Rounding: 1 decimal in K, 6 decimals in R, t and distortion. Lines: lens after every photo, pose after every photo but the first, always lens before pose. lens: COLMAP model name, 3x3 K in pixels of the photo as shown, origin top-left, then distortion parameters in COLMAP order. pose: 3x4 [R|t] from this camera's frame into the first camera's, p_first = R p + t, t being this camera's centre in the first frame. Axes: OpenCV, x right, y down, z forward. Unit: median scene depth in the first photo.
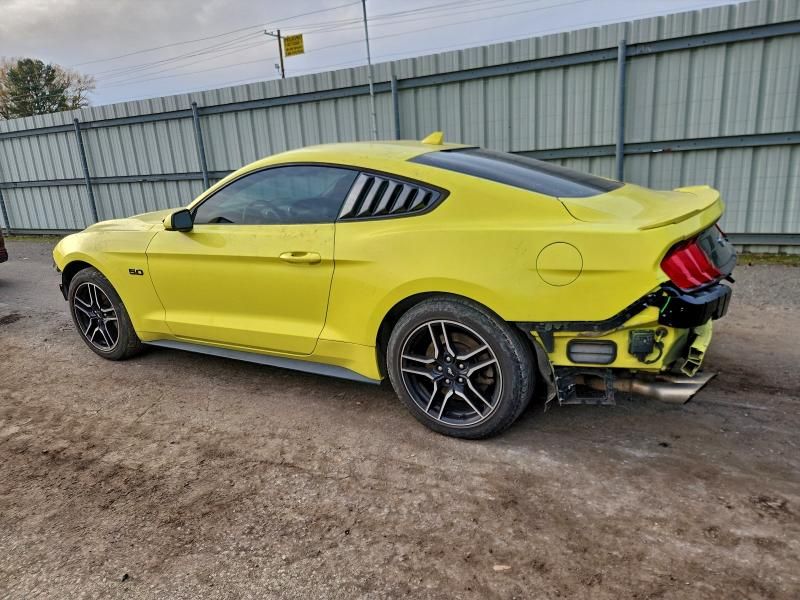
lens RADIAL K [[582.3, 0, 400.0], [0, 582.3, 300.0], [0, 0, 1]] dist [0.038296, -0.002236]
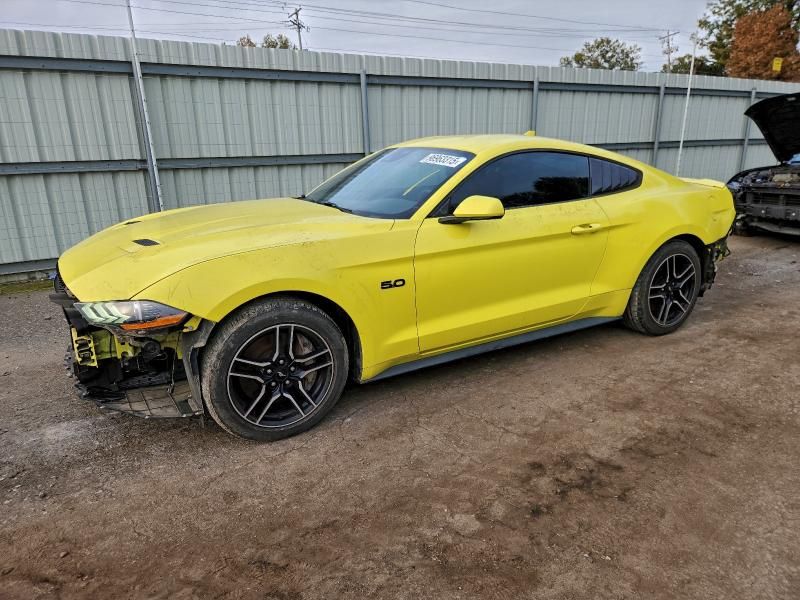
lens RADIAL K [[545.3, 0, 399.7], [0, 545.3, 317.6], [0, 0, 1]] dist [0.019163, -0.001847]
pose [[0.478023, -0.210477, 0.852757, -1.262349], [0.207756, 0.970410, 0.123055, -0.107938], [-0.853423, 0.118342, 0.507606, 0.761445]]
